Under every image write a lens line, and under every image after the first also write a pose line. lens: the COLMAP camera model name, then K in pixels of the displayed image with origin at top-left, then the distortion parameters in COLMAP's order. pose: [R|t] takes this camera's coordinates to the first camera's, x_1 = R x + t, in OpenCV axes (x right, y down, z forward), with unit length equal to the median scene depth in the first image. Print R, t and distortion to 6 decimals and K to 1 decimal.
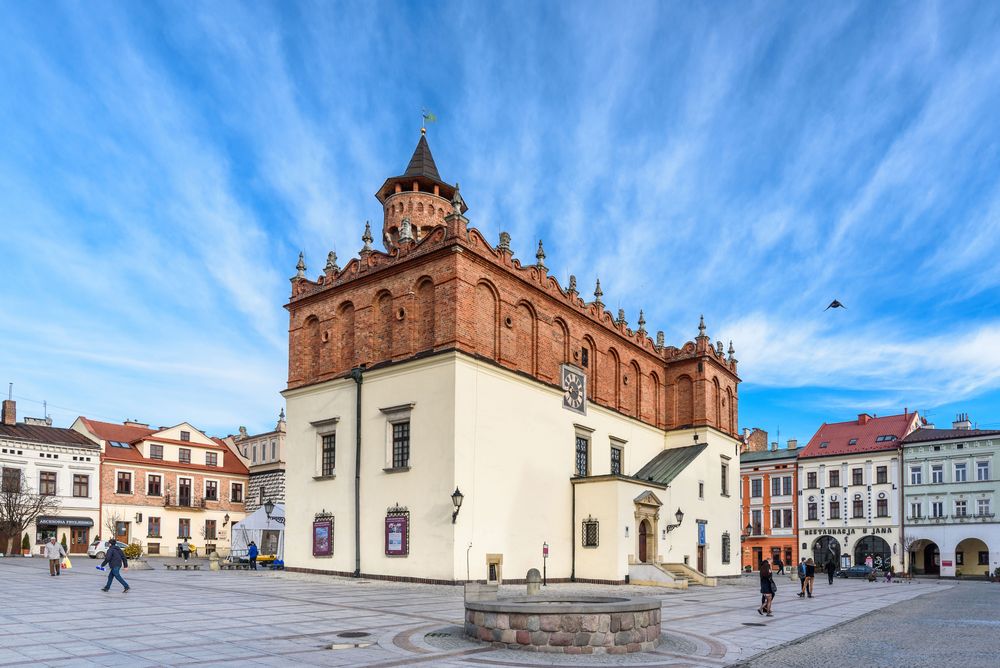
lens RADIAL K [[973.1, 0, 500.0], [0, 973.1, 334.0], [0, 0, 1]] dist [0.075618, 0.004706]
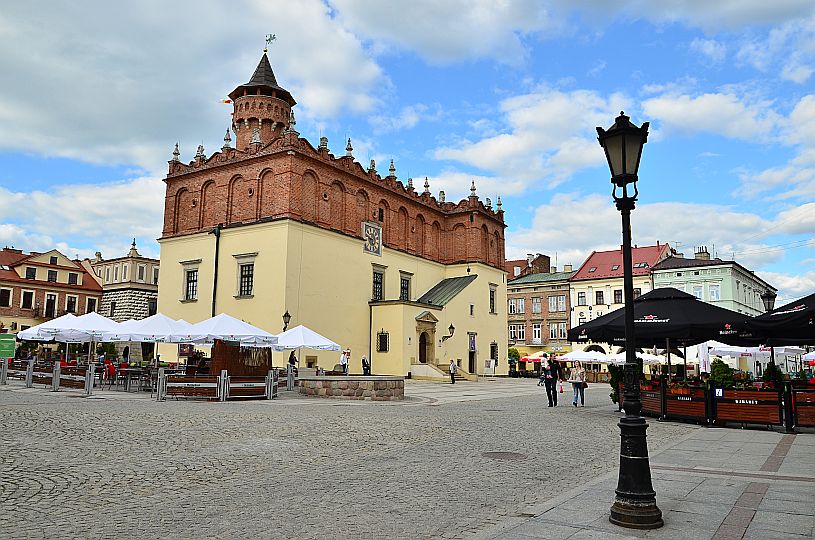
lens RADIAL K [[793.0, 0, 407.5], [0, 793.0, 270.0], [0, 0, 1]] dist [0.075618, 0.004706]
pose [[0.993200, 0.019610, 0.114755, -0.002397], [-0.032163, 0.993567, 0.108586, -0.031129], [-0.111887, -0.111539, 0.987441, -0.155495]]
